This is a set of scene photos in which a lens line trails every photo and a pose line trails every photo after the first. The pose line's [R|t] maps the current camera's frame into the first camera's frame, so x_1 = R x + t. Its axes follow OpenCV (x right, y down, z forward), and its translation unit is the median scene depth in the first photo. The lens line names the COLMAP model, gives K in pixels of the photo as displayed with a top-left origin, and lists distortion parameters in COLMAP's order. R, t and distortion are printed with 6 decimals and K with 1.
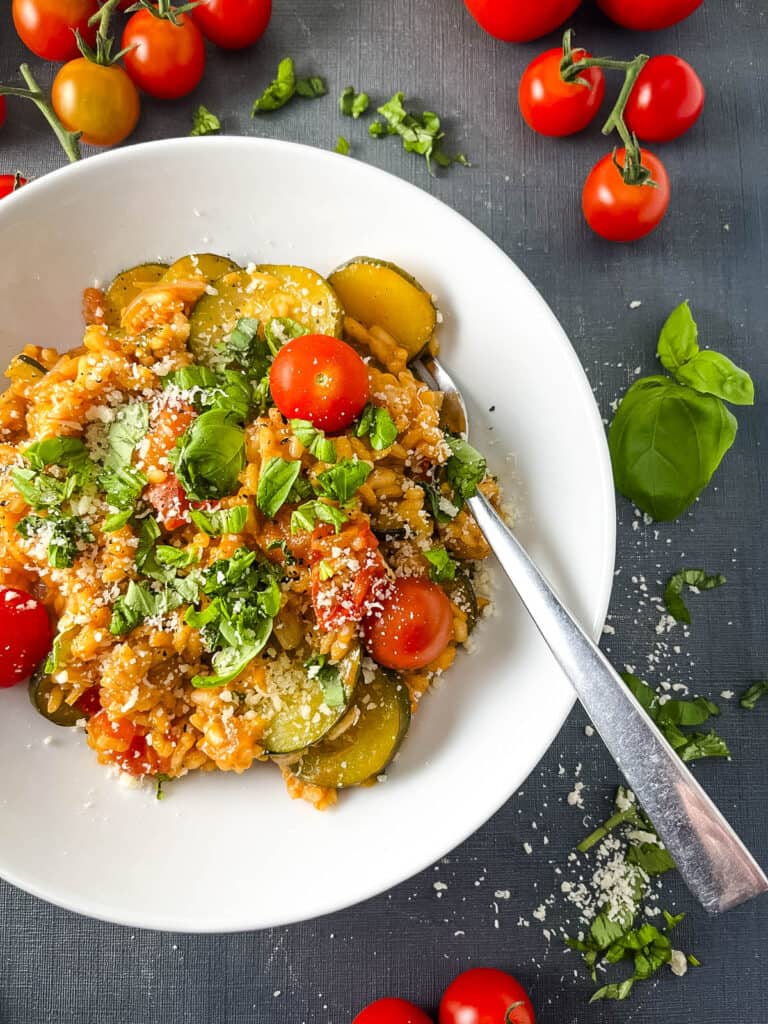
lens RADIAL K [[822.9, 0, 384.0], [0, 822.9, 512.0], [0, 0, 1]] dist [0.001061, 0.001979]
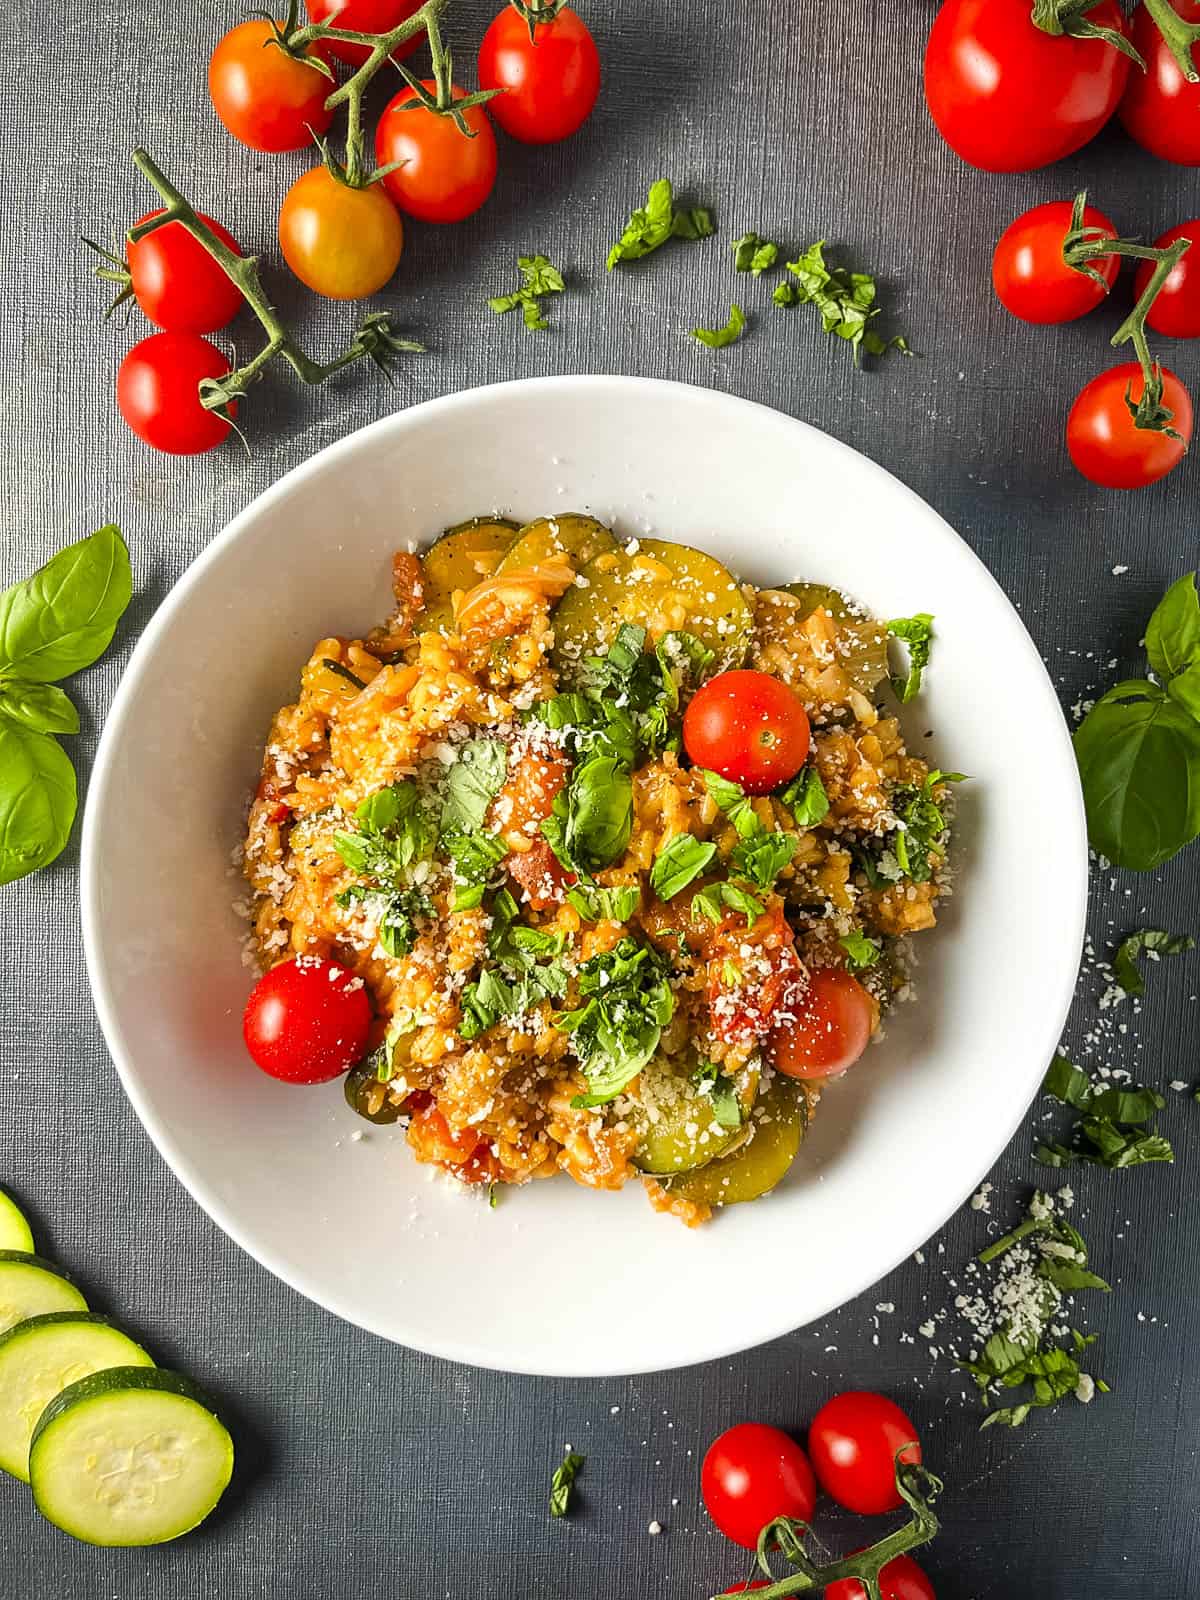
lens RADIAL K [[1285.8, 0, 600.0], [0, 1285.8, 800.0], [0, 0, 1]] dist [0.001061, 0.001979]
pose [[0.998662, 0.038108, 0.034956, -0.230204], [-0.044274, 0.979366, 0.197185, -0.311895], [-0.026721, -0.198469, 0.979743, -0.184936]]
